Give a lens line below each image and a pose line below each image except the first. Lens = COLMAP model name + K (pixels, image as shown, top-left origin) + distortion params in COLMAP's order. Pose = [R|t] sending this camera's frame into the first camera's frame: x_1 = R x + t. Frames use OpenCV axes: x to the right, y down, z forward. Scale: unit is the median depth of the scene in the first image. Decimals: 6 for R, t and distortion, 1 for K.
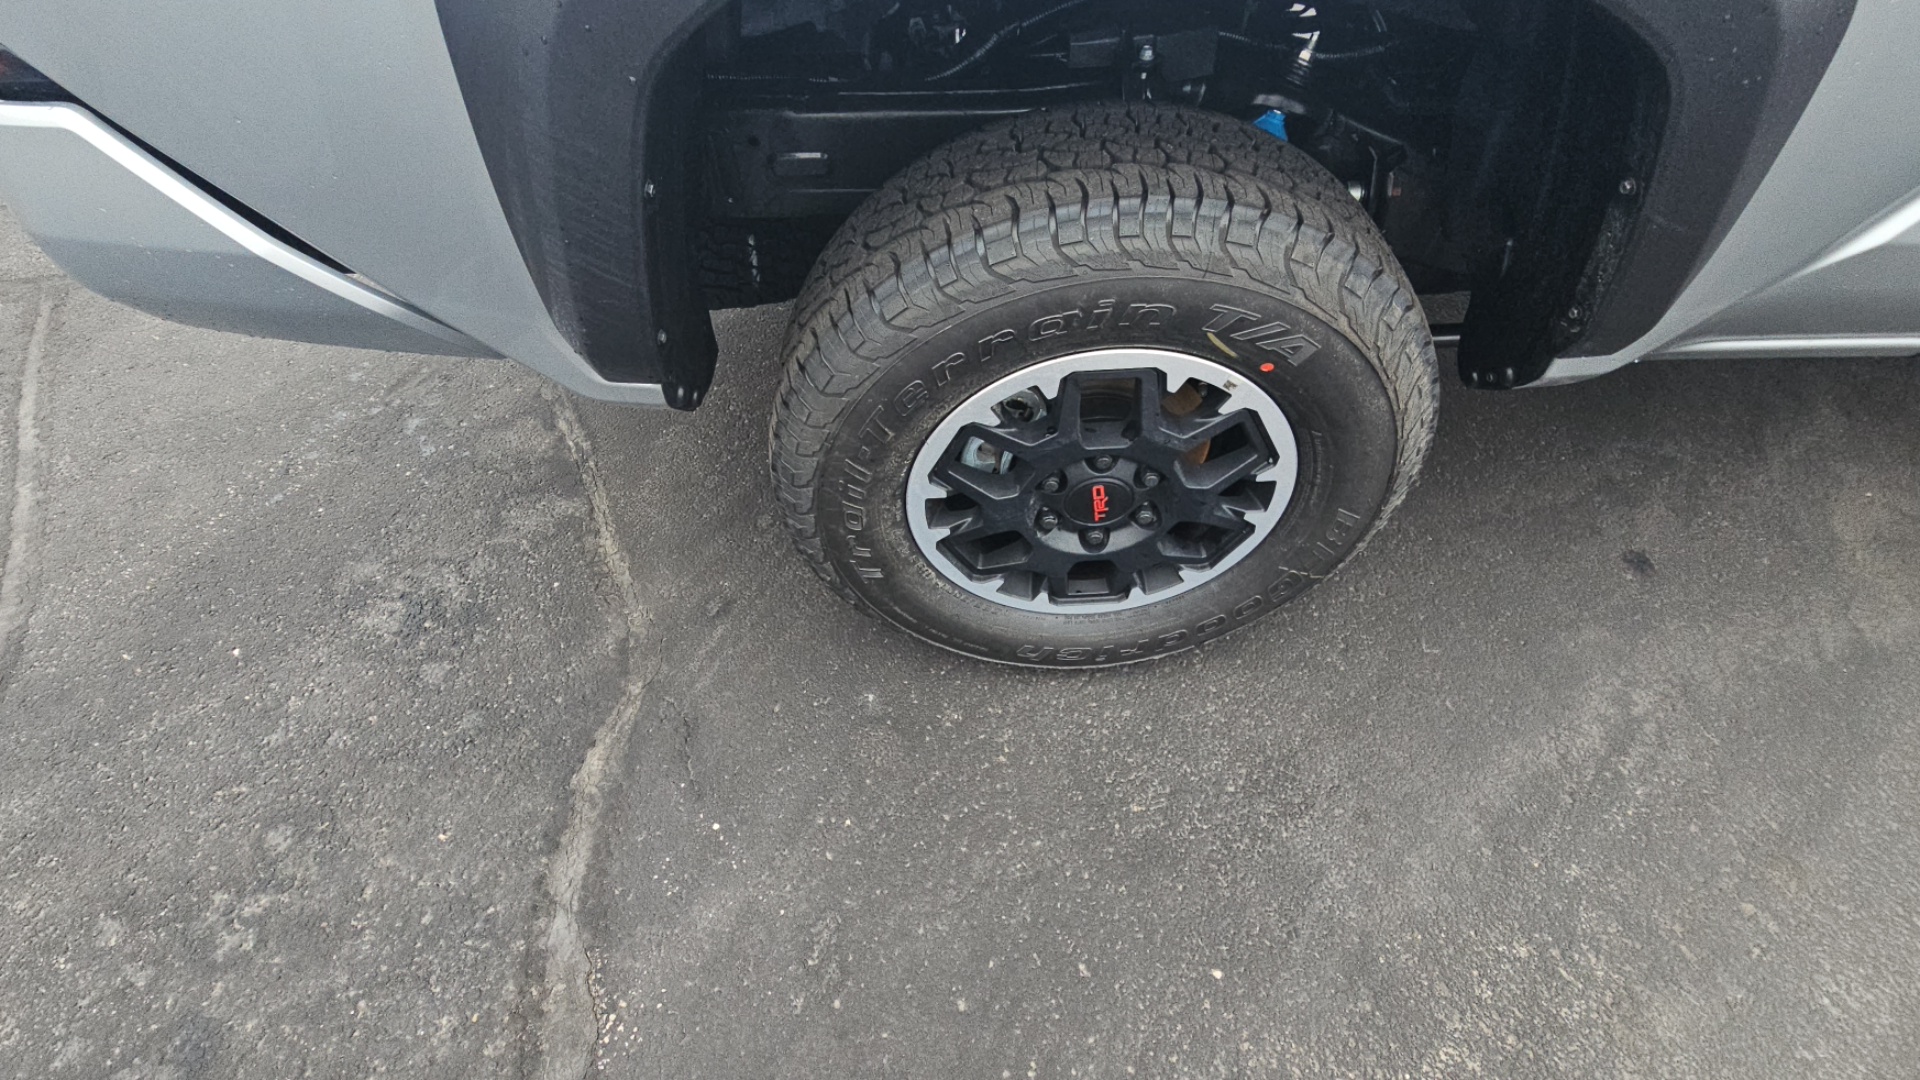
lens RADIAL K [[852.5, 0, 982.0], [0, 852.5, 545.3], [0, 0, 1]] dist [0.009436, -0.007159]
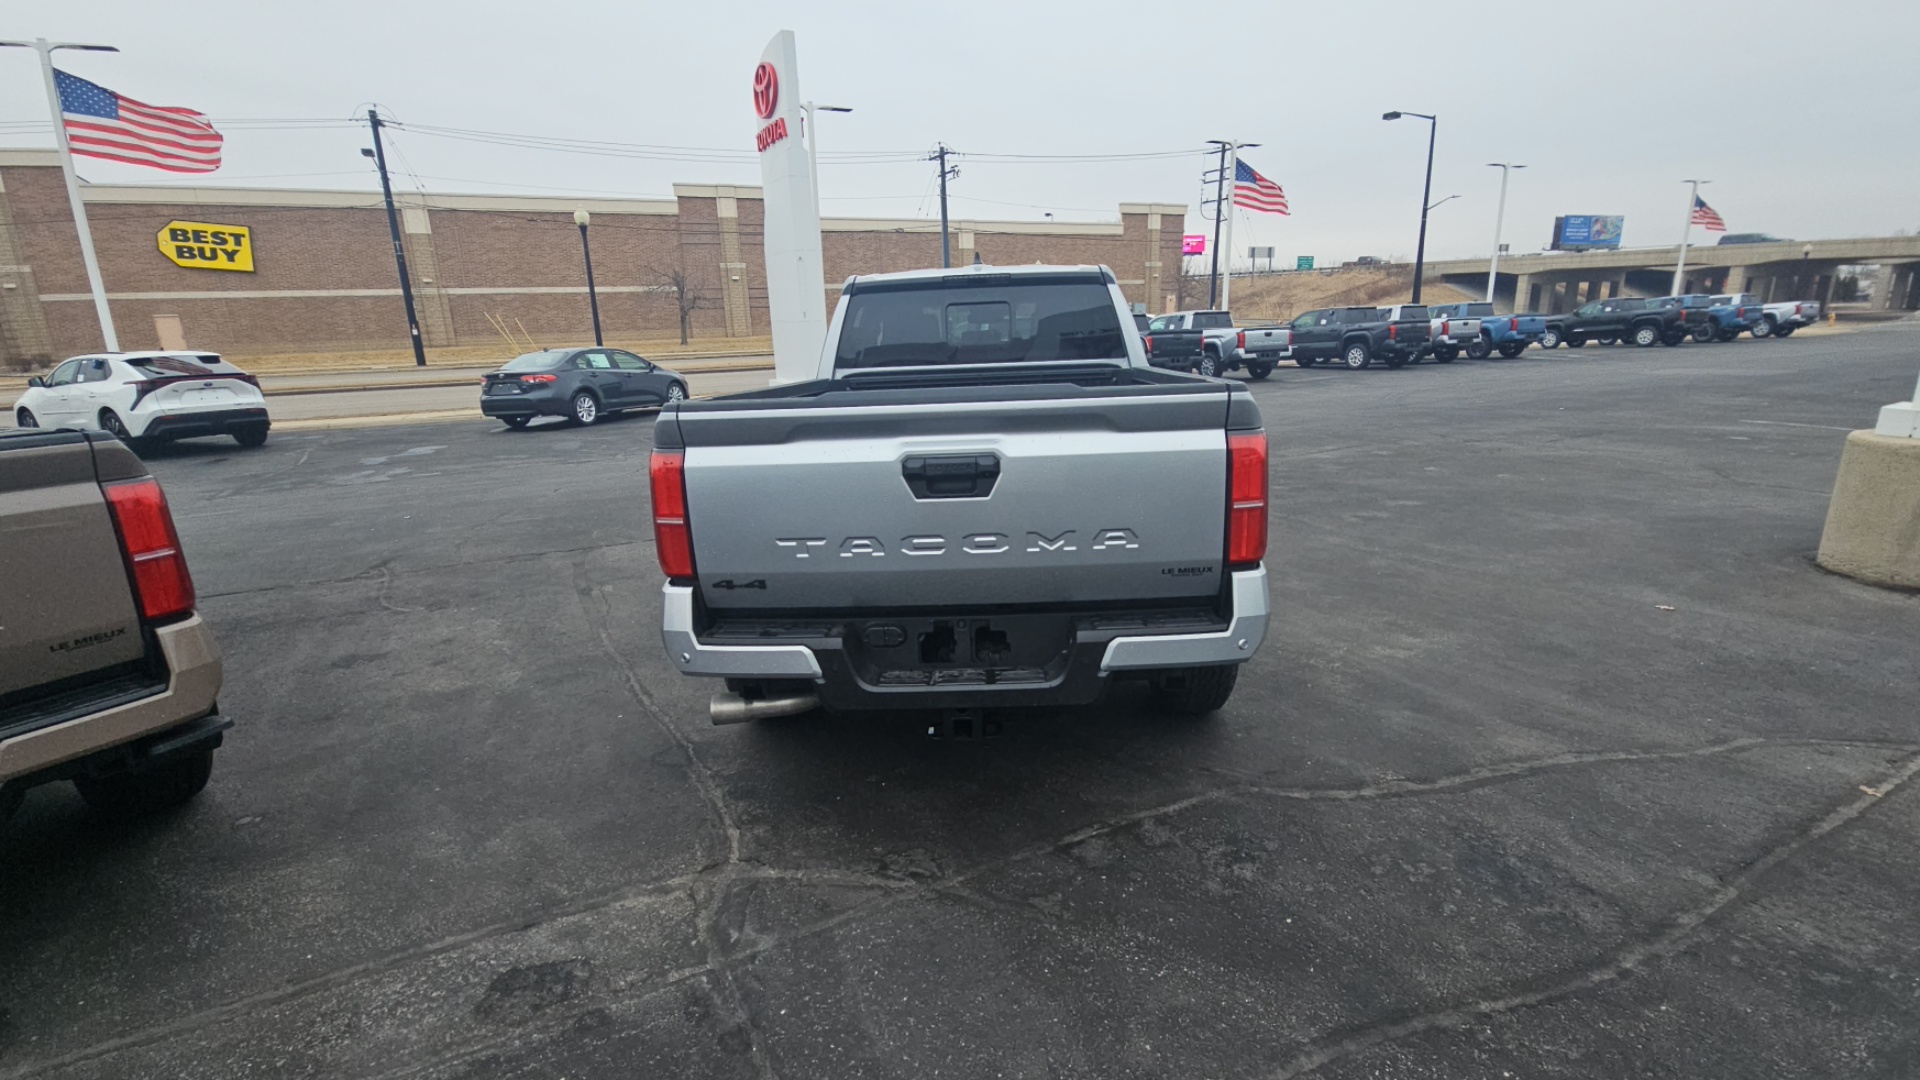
lens RADIAL K [[852.5, 0, 982.1], [0, 852.5, 551.7], [0, 0, 1]] dist [0.009436, -0.007159]
pose [[0.077030, -0.240073, 0.967694, -2.772269], [0.798190, 0.596459, 0.084437, -1.063250], [-0.597461, 0.765899, 0.237569, 0.520521]]
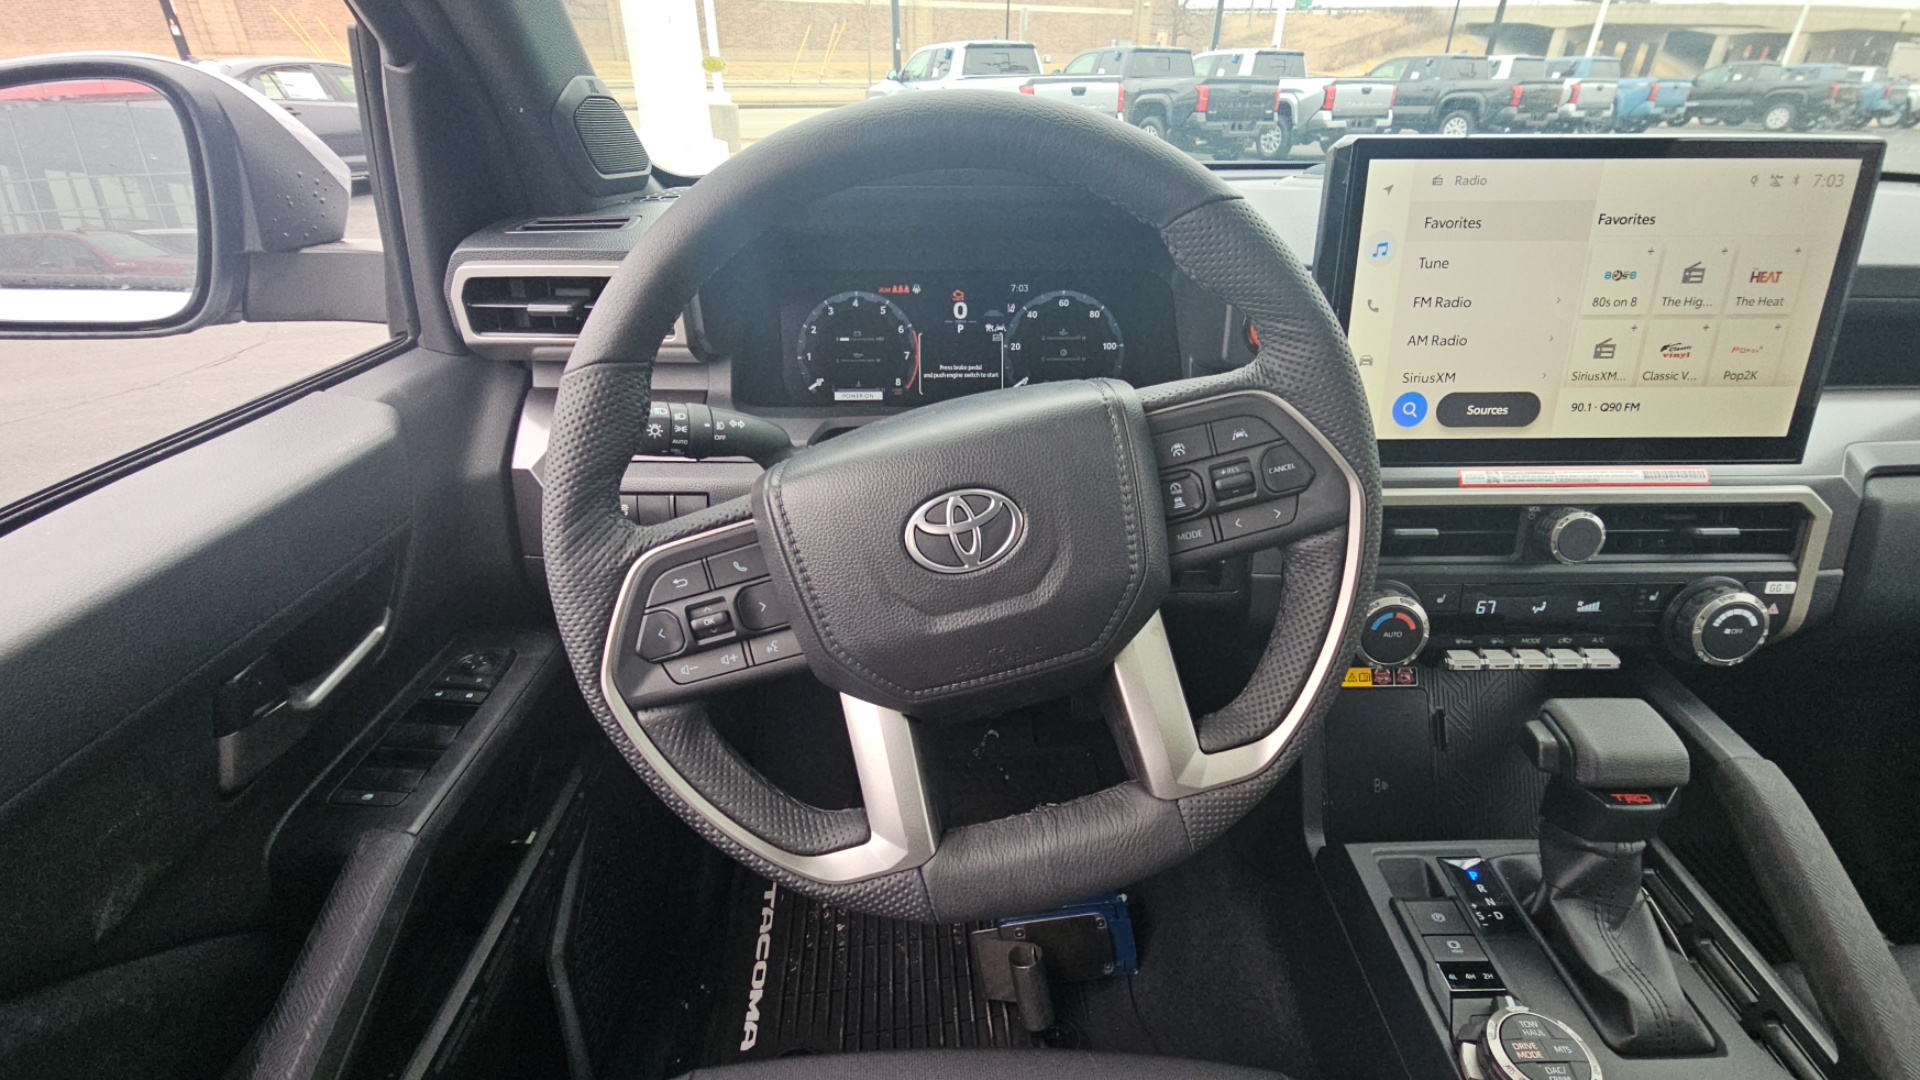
lens RADIAL K [[852.5, 0, 978.6], [0, 852.5, 550.3], [0, 0, 1]] dist [0.009436, -0.007159]
pose [[0.026846, -0.478516, 0.877668, 1.945003], [0.772860, 0.566786, 0.285379, -1.598641], [-0.634009, 0.670653, 0.385042, 0.954015]]
